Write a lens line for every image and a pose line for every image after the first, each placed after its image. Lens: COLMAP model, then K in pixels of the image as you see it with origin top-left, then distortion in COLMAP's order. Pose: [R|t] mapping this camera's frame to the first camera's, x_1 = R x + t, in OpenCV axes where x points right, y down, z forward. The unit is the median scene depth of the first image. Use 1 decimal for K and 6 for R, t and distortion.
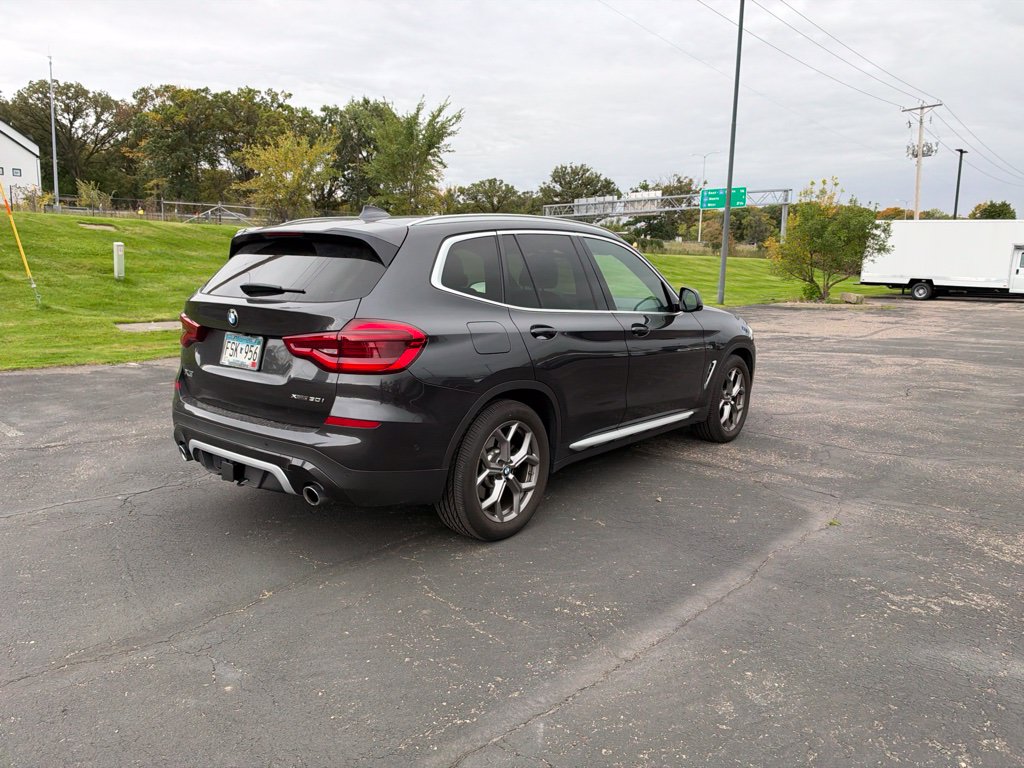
lens RADIAL K [[738.2, 0, 516.3], [0, 738.2, 383.7], [0, 0, 1]] dist [0.011569, -0.027136]
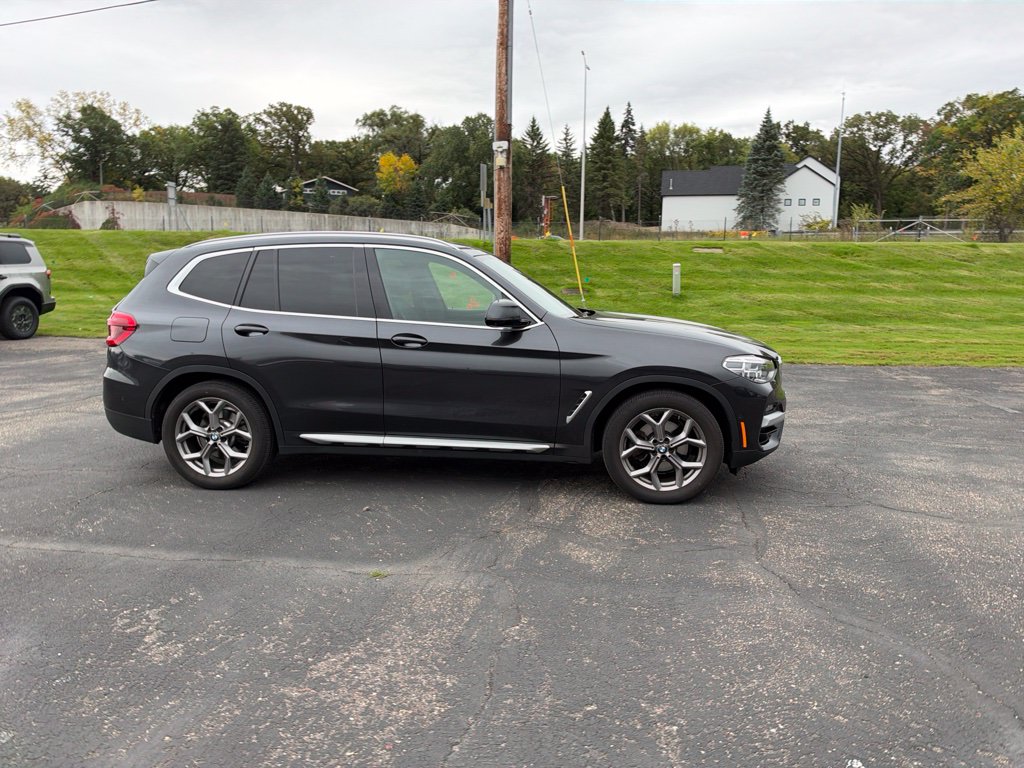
lens RADIAL K [[735.4, 0, 517.3], [0, 735.4, 395.4], [0, 0, 1]] dist [0.008910, -0.026159]
pose [[0.534931, 0.119536, -0.836397, 0.506493], [-0.127699, 0.990007, 0.059817, -0.036347], [0.835190, 0.074809, 0.544850, 0.279982]]
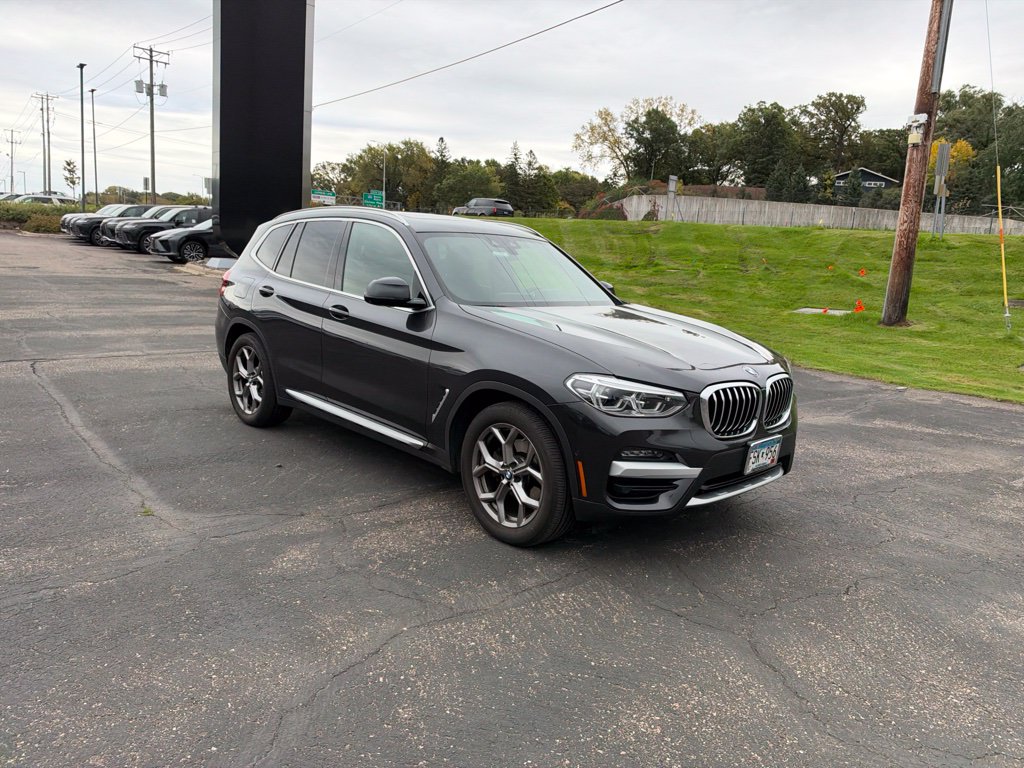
lens RADIAL K [[737.2, 0, 515.8], [0, 737.2, 384.6], [0, 0, 1]] dist [0.017506, -0.042623]
pose [[-0.128170, 0.149264, -0.980455, 0.532123], [-0.217804, 0.960237, 0.174658, -0.096283], [0.967540, 0.235933, -0.090564, 0.633207]]
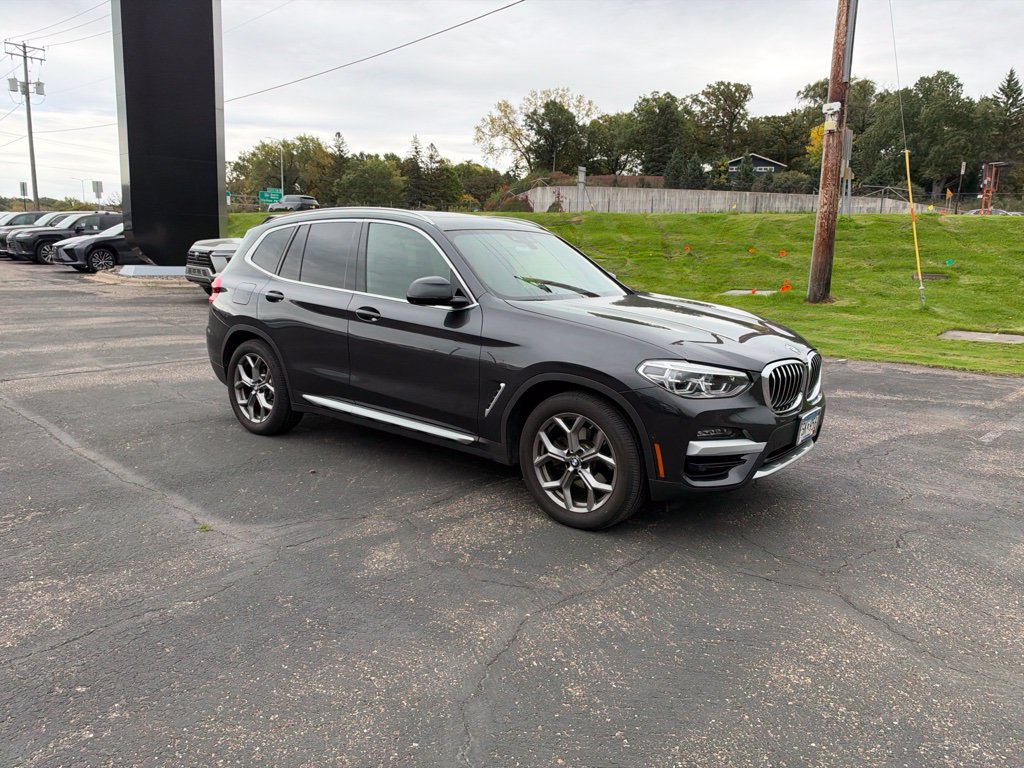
lens RADIAL K [[736.4, 0, 516.8], [0, 736.4, 382.0], [0, 0, 1]] dist [0.023890, -0.043049]
pose [[-0.000541, 0.158760, -0.987317, 0.548397], [-0.180430, 0.971098, 0.156251, -0.082355], [0.983588, 0.178226, 0.028120, 0.558819]]
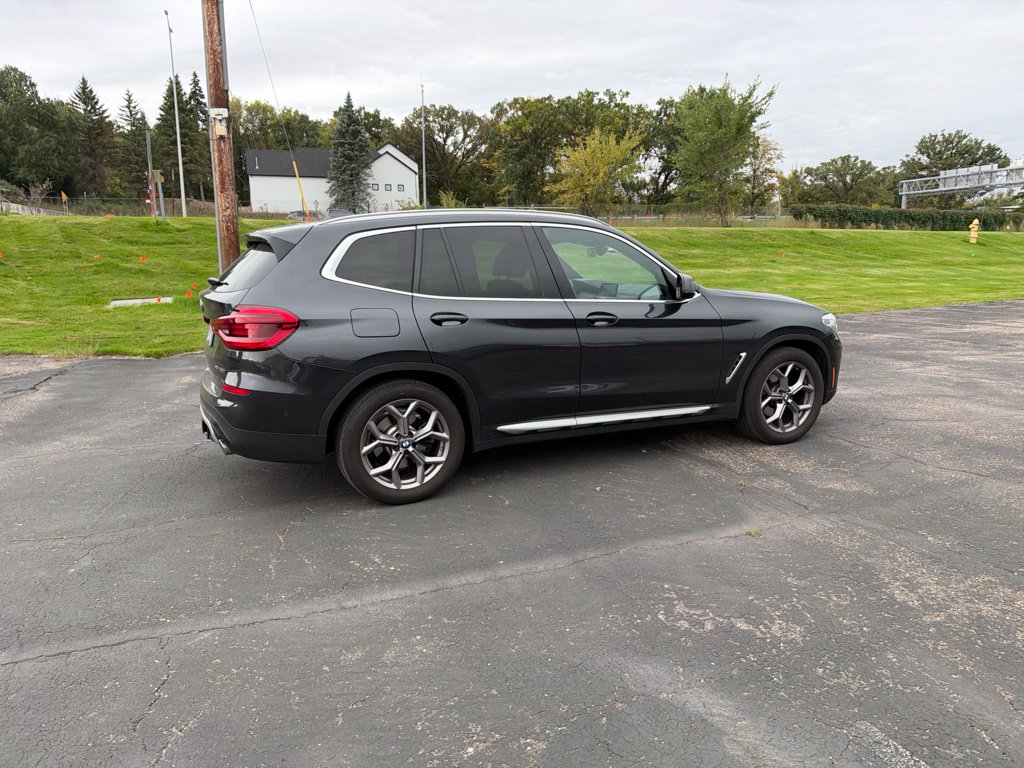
lens RADIAL K [[738.1, 0, 514.9], [0, 738.1, 390.0], [0, 0, 1]] dist [0.023004, -0.042123]
pose [[0.898946, 0.047145, -0.435515, 0.234699], [-0.039053, 0.998858, 0.027519, 0.000350], [0.436315, -0.007730, 0.899761, 0.027772]]
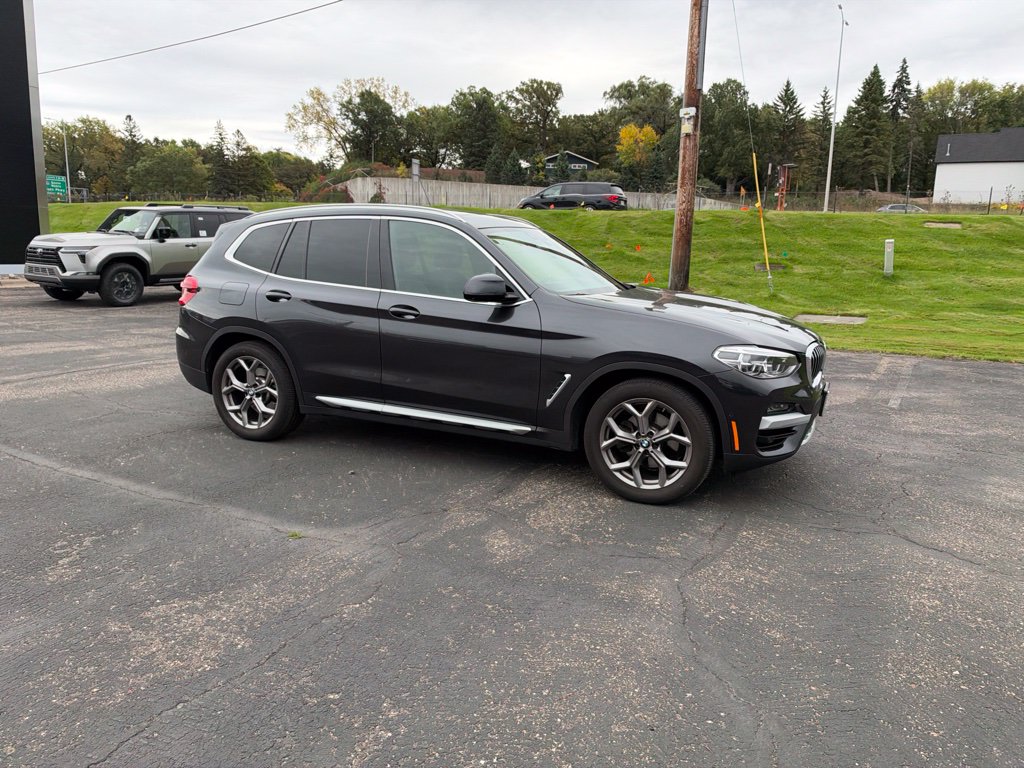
lens RADIAL K [[737.2, 0, 515.8], [0, 737.2, 384.6], [0, 0, 1]] dist [0.017506, -0.042623]
pose [[0.238124, 0.165564, -0.957019, 0.552772], [-0.168651, 0.977443, 0.127134, -0.060480], [0.956480, 0.131128, 0.260675, 0.423680]]
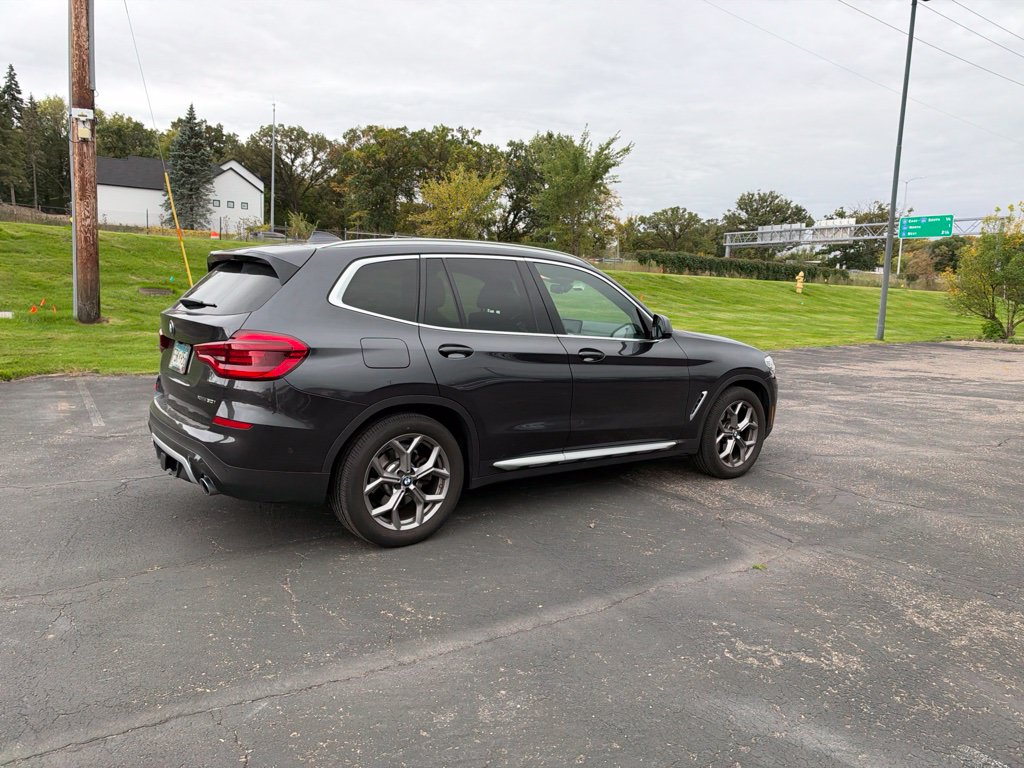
lens RADIAL K [[738.2, 0, 516.3], [0, 738.2, 383.7], [0, 0, 1]] dist [0.011569, -0.027136]
pose [[0.970207, 0.046916, -0.237690, 0.145653], [-0.055855, 0.997957, -0.031007, 0.001384], [0.235749, 0.043359, 0.970846, 0.003784]]
